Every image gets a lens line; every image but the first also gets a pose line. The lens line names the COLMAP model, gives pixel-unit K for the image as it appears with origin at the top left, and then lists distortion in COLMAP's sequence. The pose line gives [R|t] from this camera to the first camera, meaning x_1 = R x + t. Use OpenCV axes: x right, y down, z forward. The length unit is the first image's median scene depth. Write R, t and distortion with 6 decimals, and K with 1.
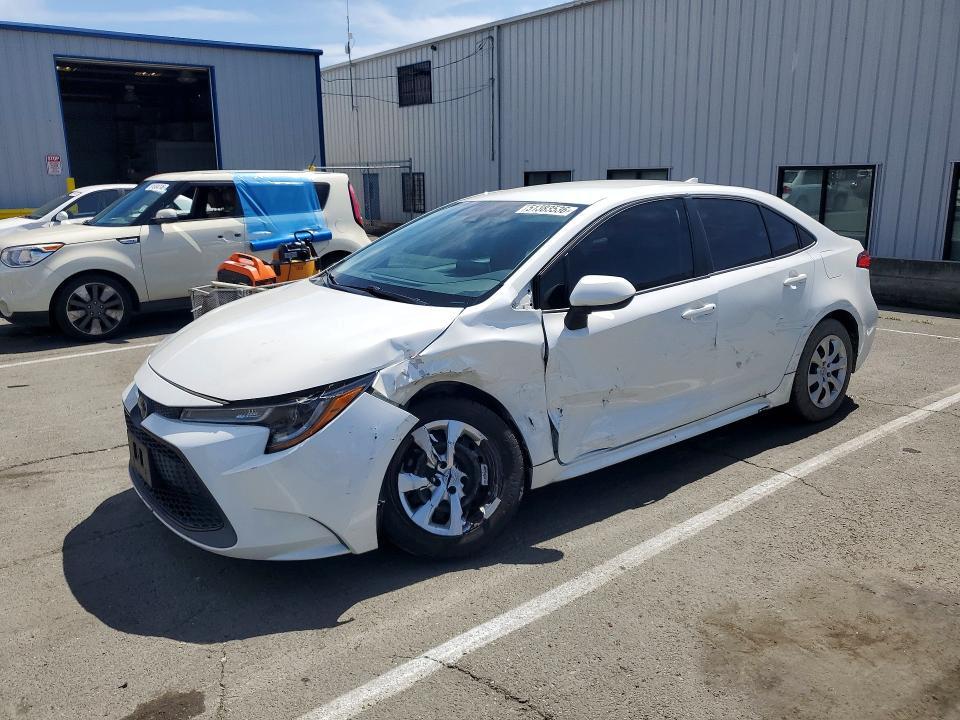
lens RADIAL K [[762.4, 0, 478.4], [0, 762.4, 359.4], [0, 0, 1]] dist [0.016241, 0.005870]
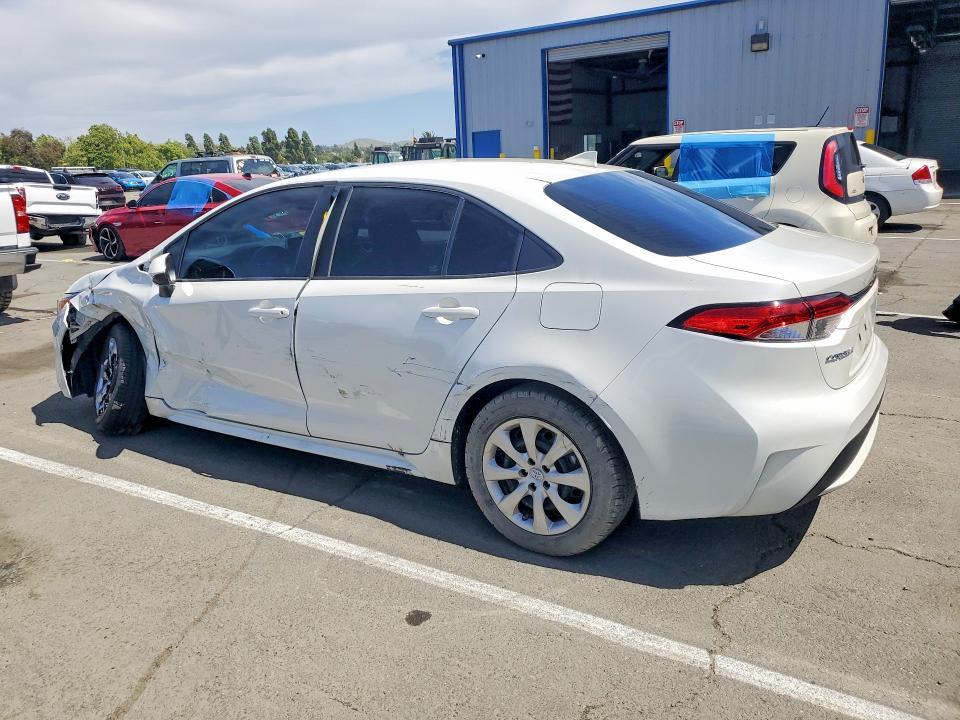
lens RADIAL K [[762.4, 0, 477.5], [0, 762.4, 356.6], [0, 0, 1]] dist [0.016241, 0.005870]
pose [[0.315697, 0.240112, -0.917977, 1.091812], [-0.178398, 0.965219, 0.191117, -0.206557], [0.931938, 0.103430, 0.347553, 0.821003]]
